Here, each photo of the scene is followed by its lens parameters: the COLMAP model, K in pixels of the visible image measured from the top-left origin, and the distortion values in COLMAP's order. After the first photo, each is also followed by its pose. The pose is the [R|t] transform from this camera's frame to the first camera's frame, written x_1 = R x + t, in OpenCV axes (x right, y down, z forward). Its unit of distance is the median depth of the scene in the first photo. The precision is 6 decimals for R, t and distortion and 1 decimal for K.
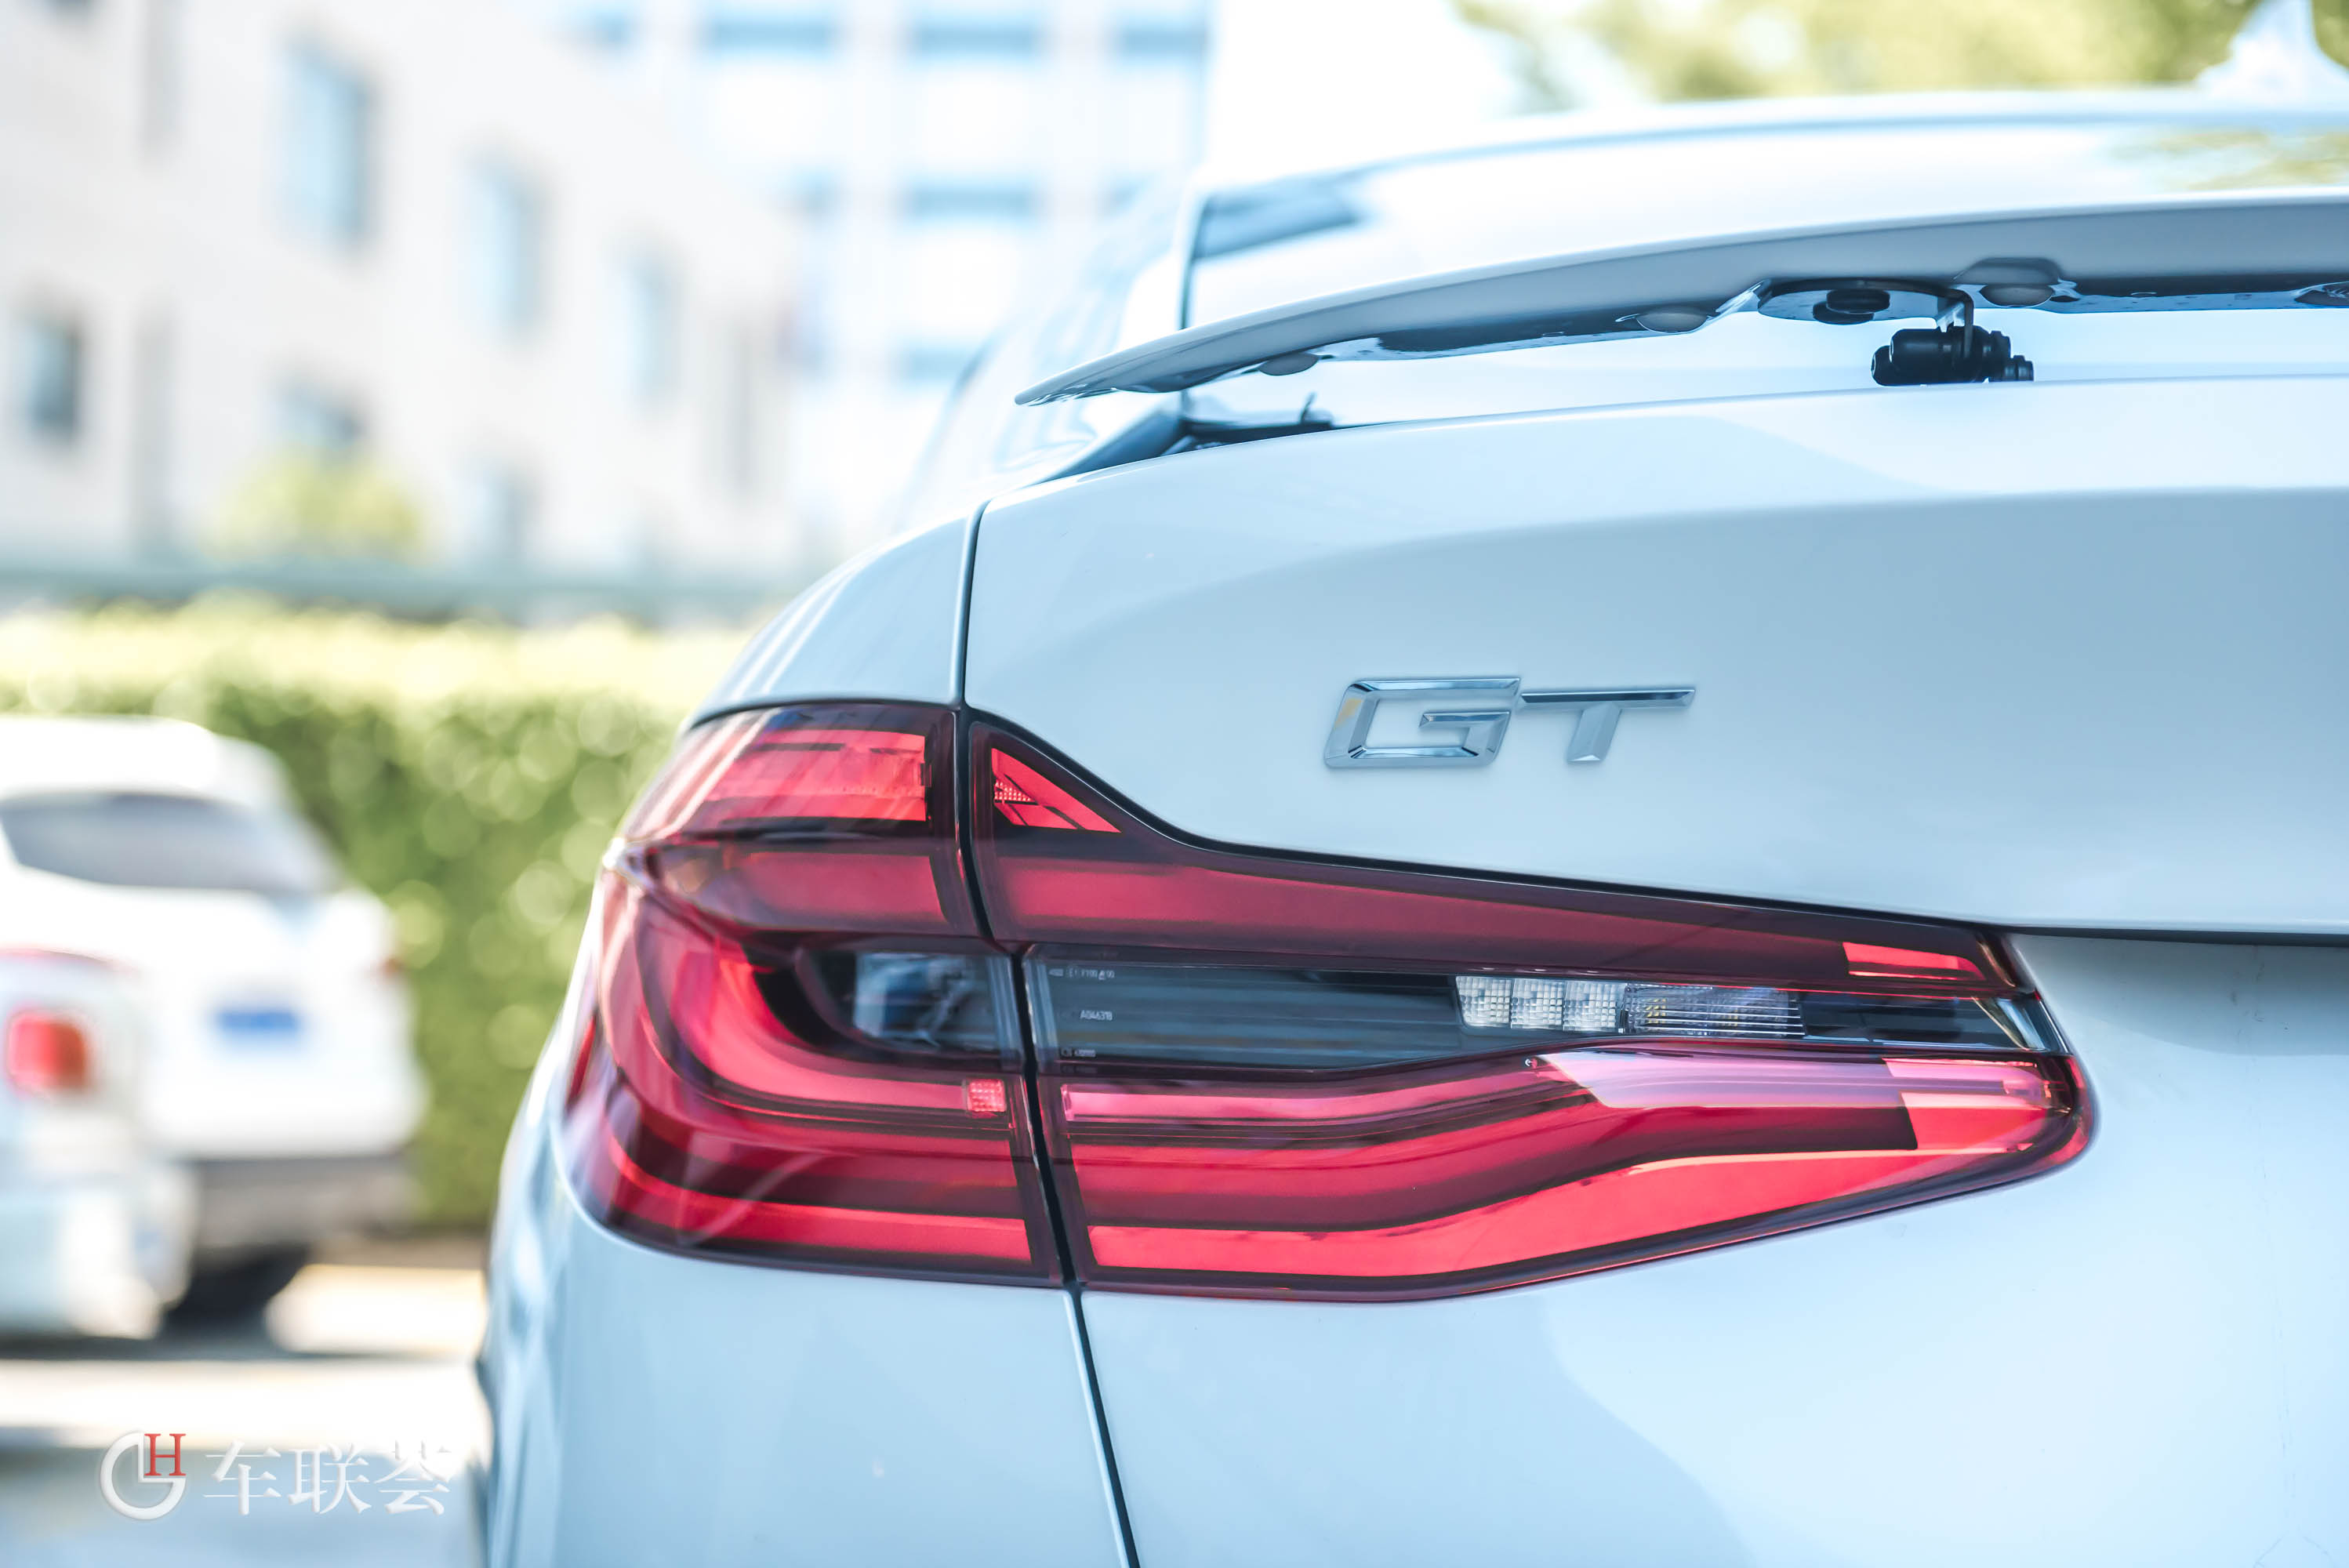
lens RADIAL K [[4616.7, 0, 1174.5], [0, 4616.7, 784.0], [0, 0, 1]] dist [0.180572, -0.025376]
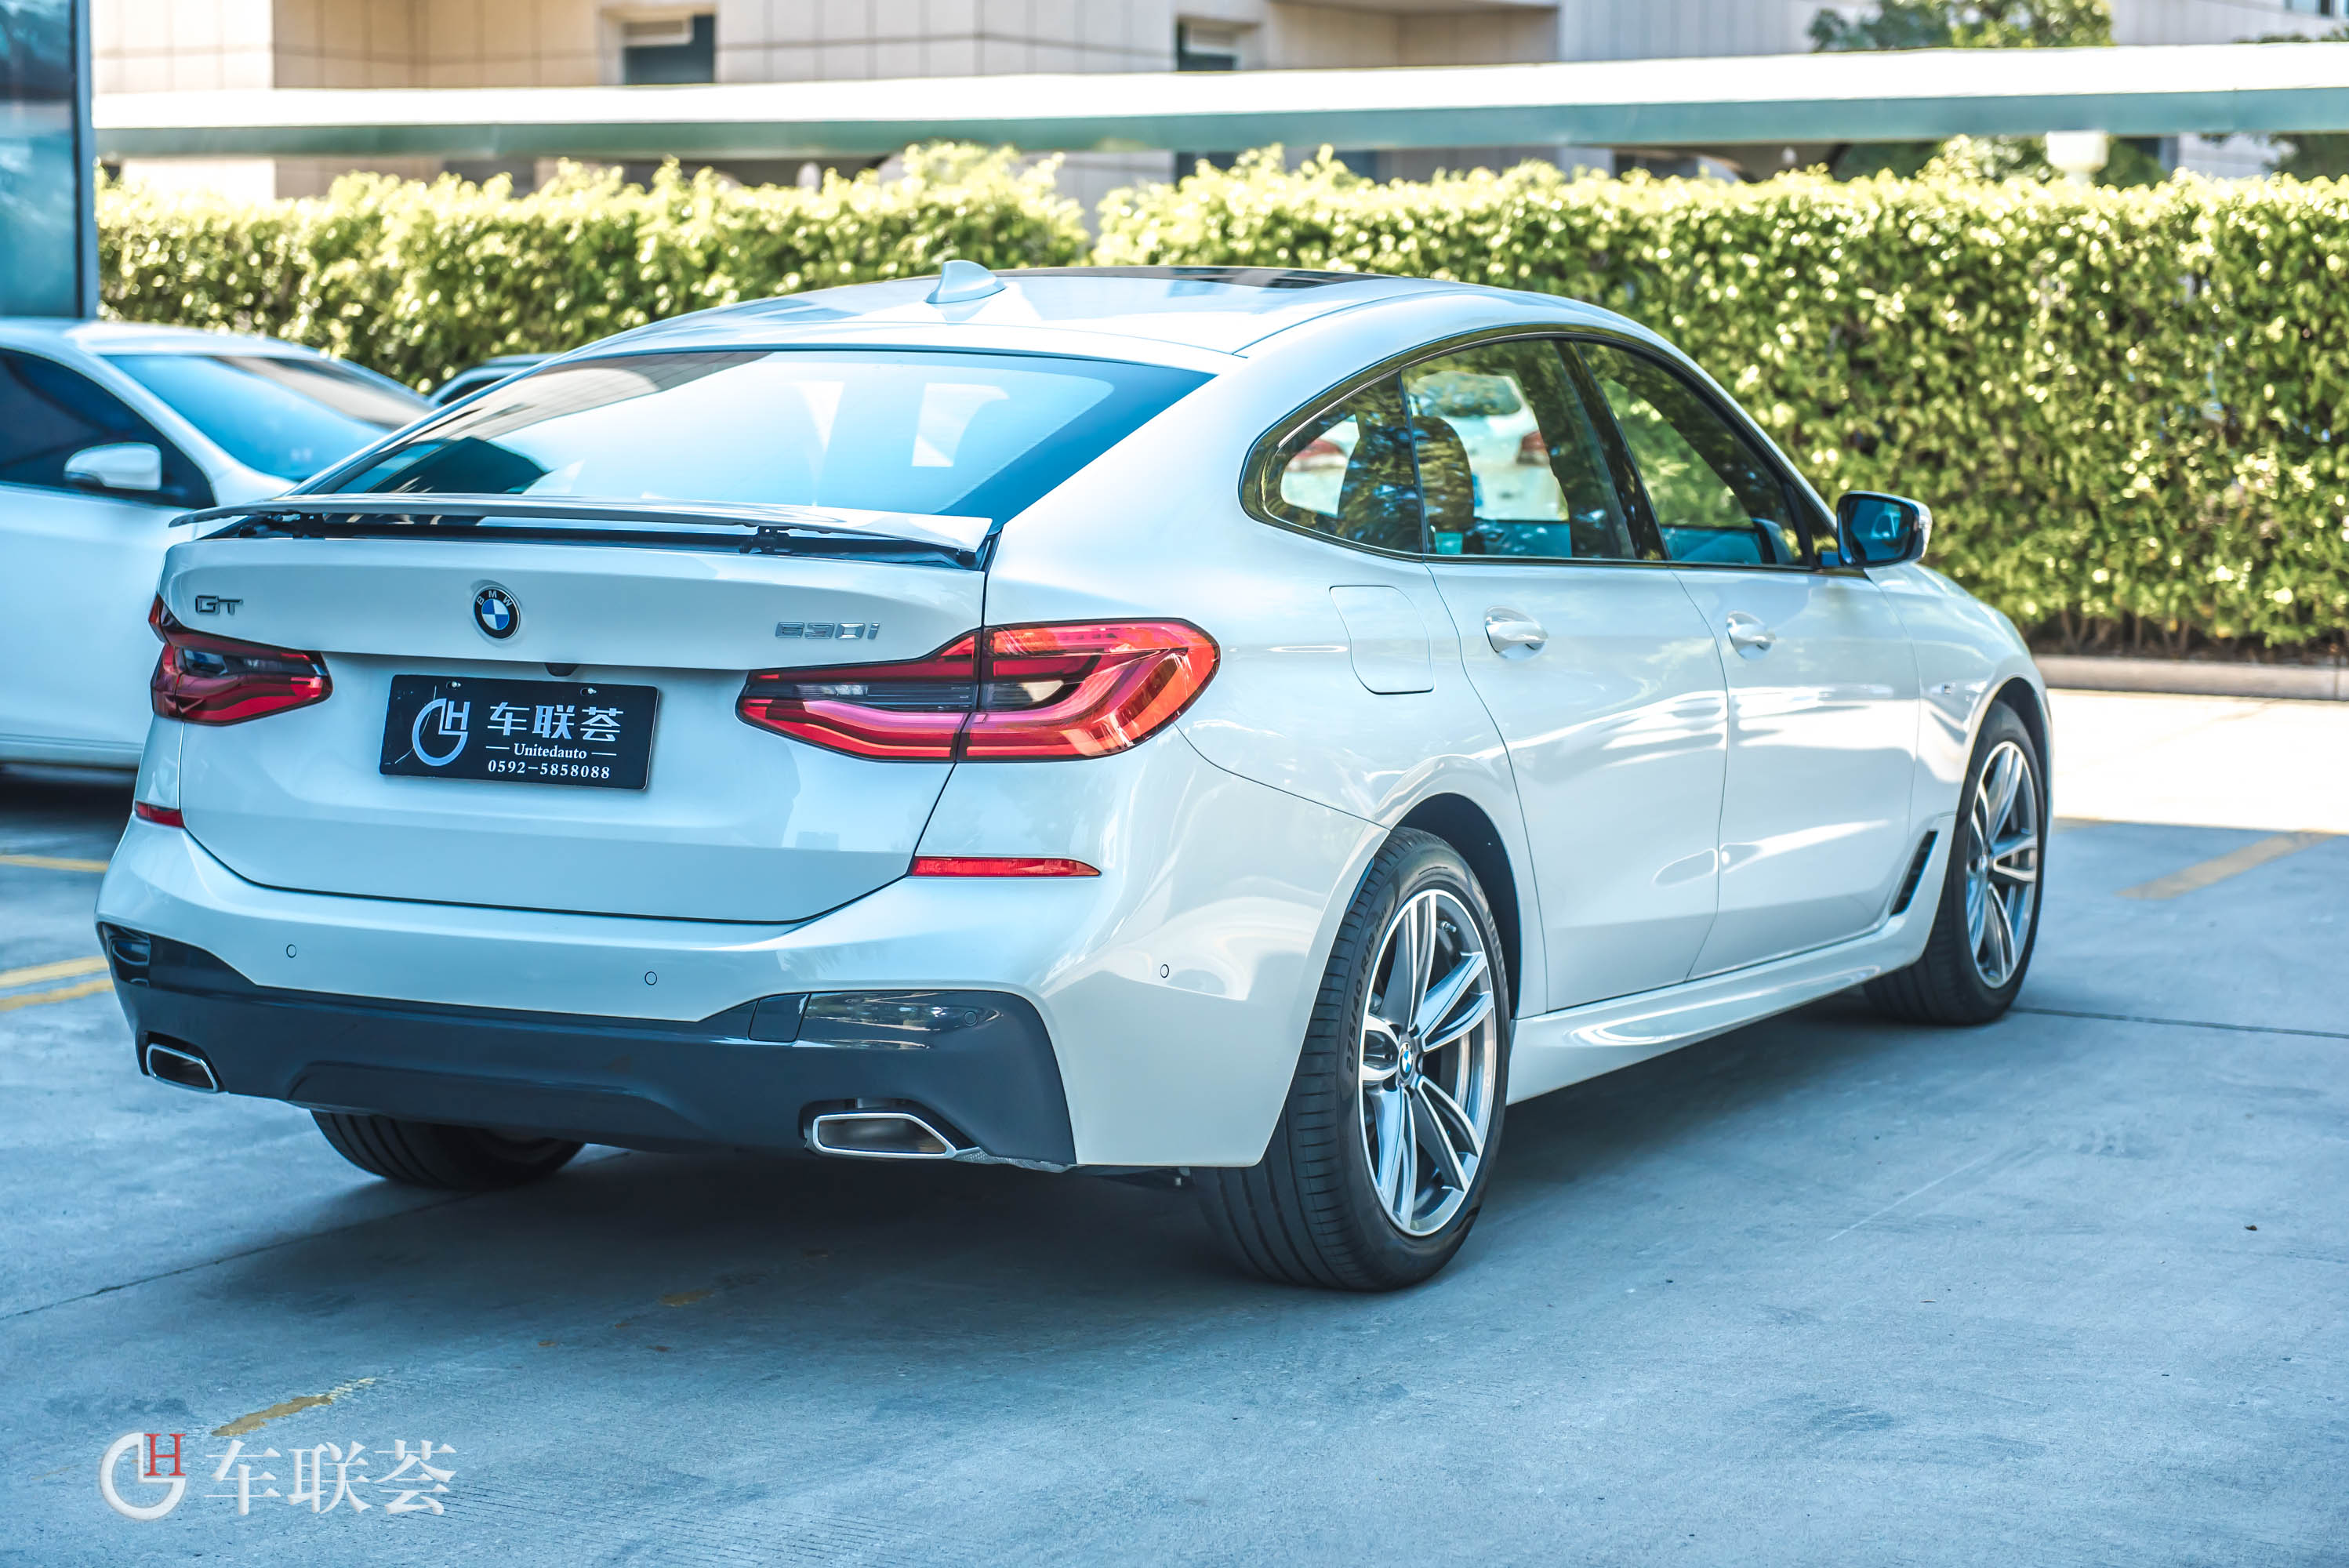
lens RADIAL K [[4616.7, 0, 1174.5], [0, 4616.7, 784.0], [0, 0, 1]] dist [0.180572, -0.025376]
pose [[0.909342, 0.021026, -0.415518, 2.817959], [0.036300, 0.990904, 0.129582, -0.396039], [0.414464, -0.132917, 0.900307, -2.804325]]
